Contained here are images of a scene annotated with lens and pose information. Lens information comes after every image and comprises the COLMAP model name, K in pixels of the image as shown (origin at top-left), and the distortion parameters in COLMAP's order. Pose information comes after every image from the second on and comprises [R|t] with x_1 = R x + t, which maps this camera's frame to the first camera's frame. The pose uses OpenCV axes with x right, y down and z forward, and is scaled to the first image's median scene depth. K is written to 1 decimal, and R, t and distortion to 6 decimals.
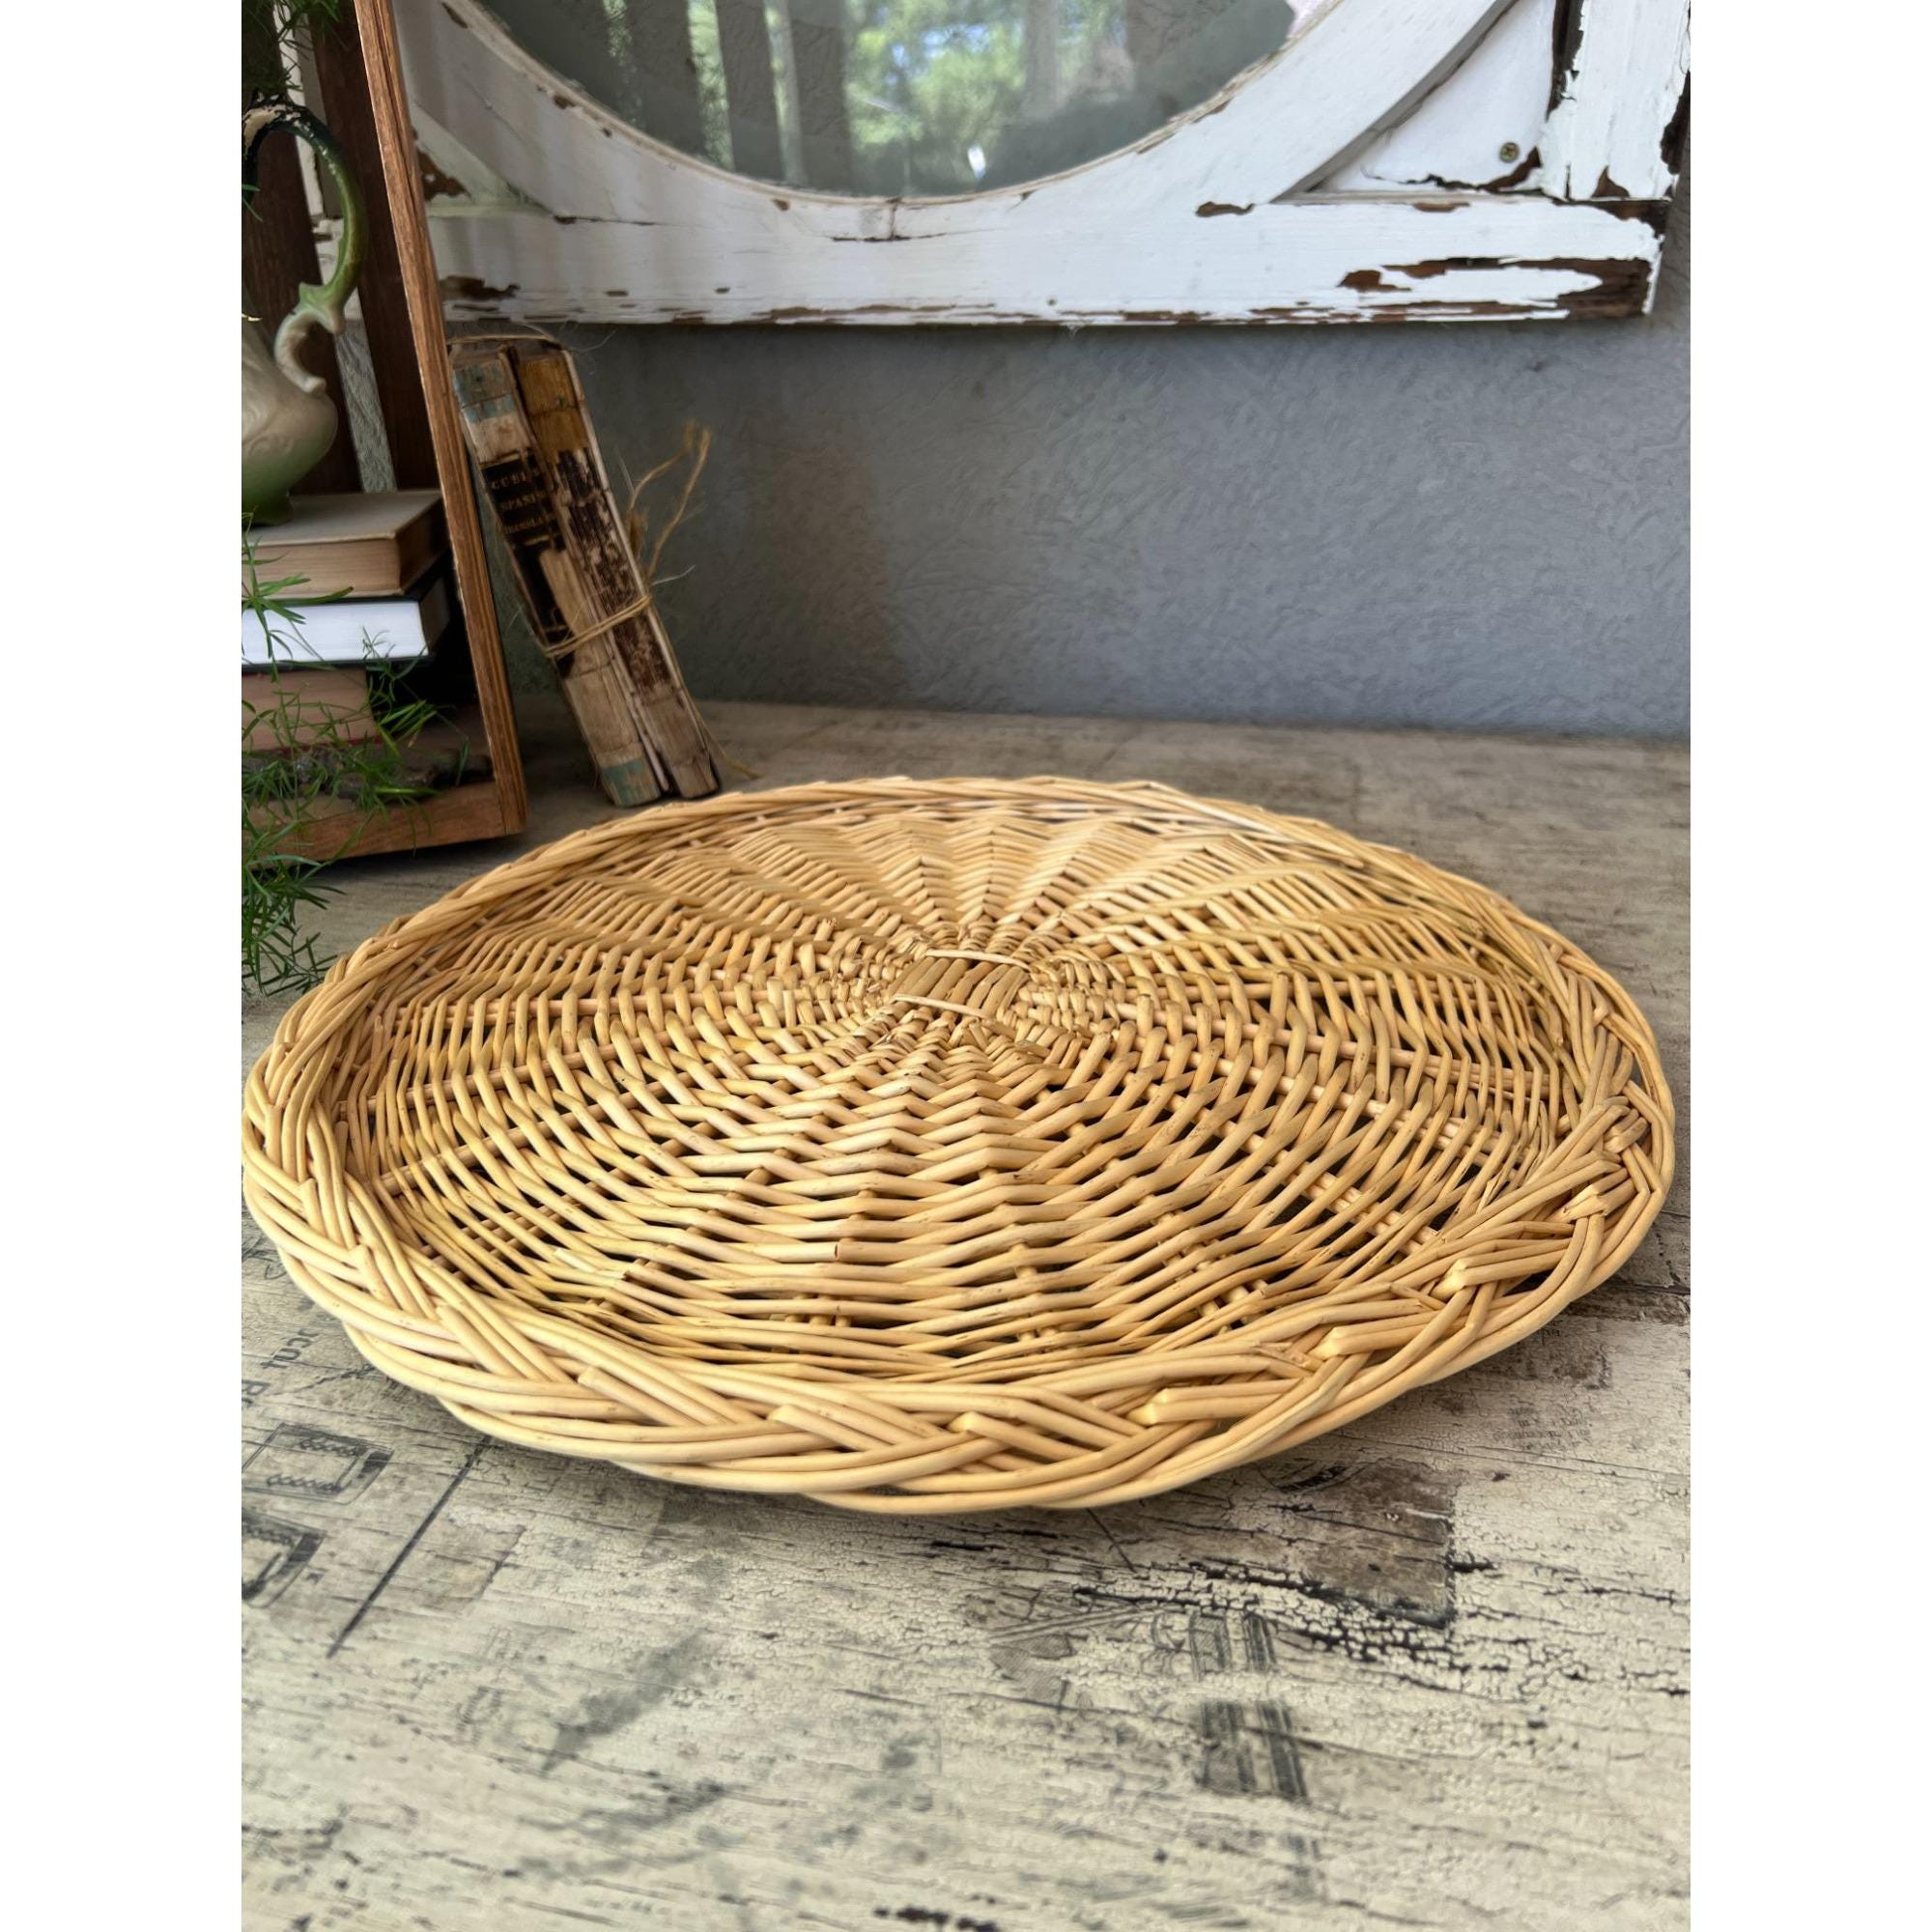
lens RADIAL K [[1442.8, 0, 970.5], [0, 1442.8, 996.4], [0, 0, 1]] dist [0.010548, -0.014816]
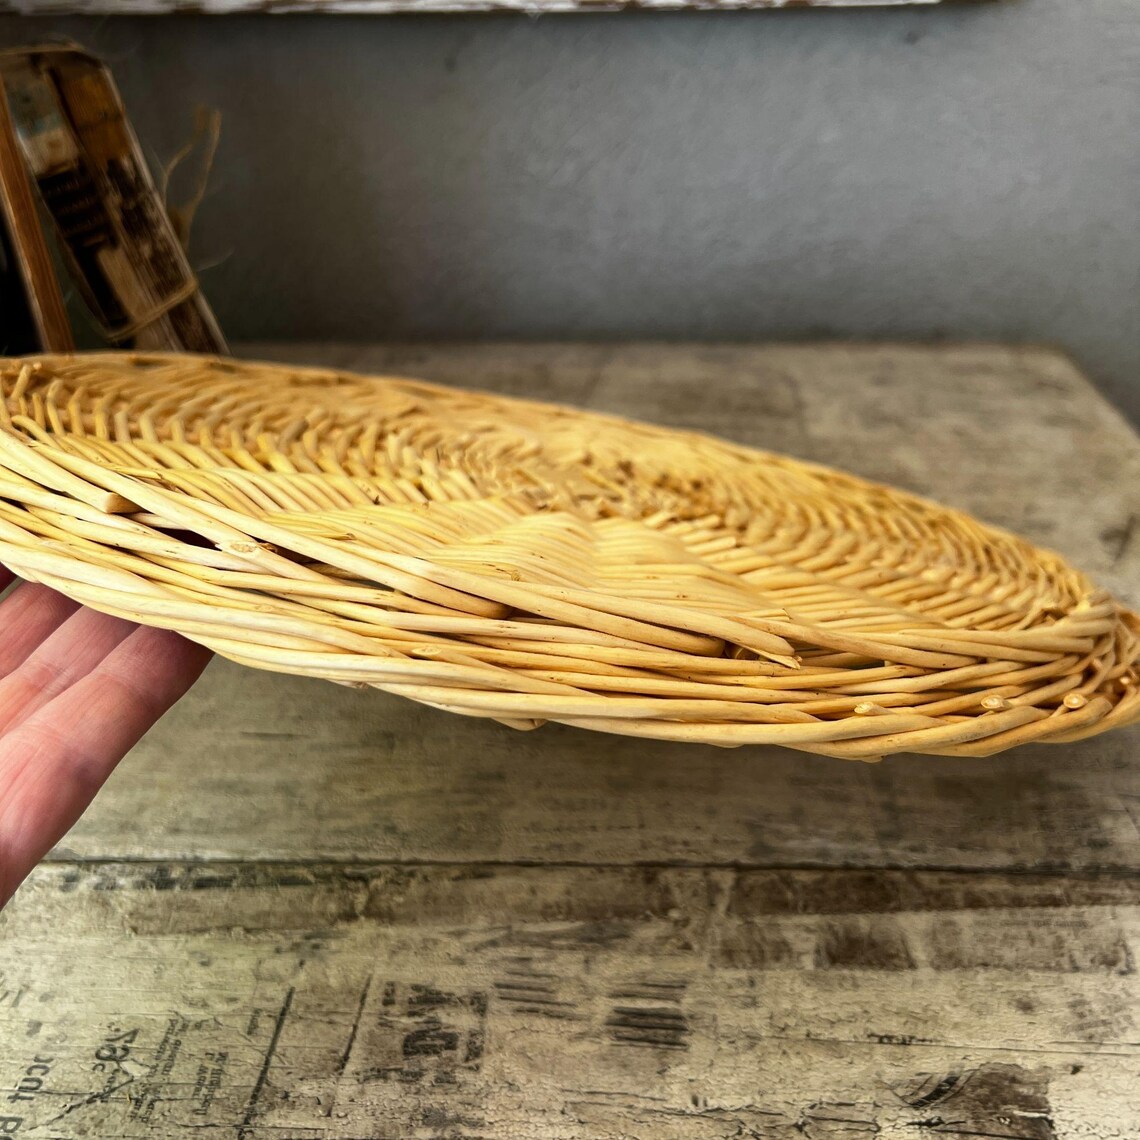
lens RADIAL K [[1139.0, 0, 560.4], [0, 1139.0, 598.8], [0, 0, 1]] dist [0.000477, 0.000000]
pose [[0.987423, -0.090573, 0.129584, -0.109657], [0.077572, 0.991746, 0.102087, -0.136842], [-0.137760, -0.090751, 0.986299, 0.079672]]
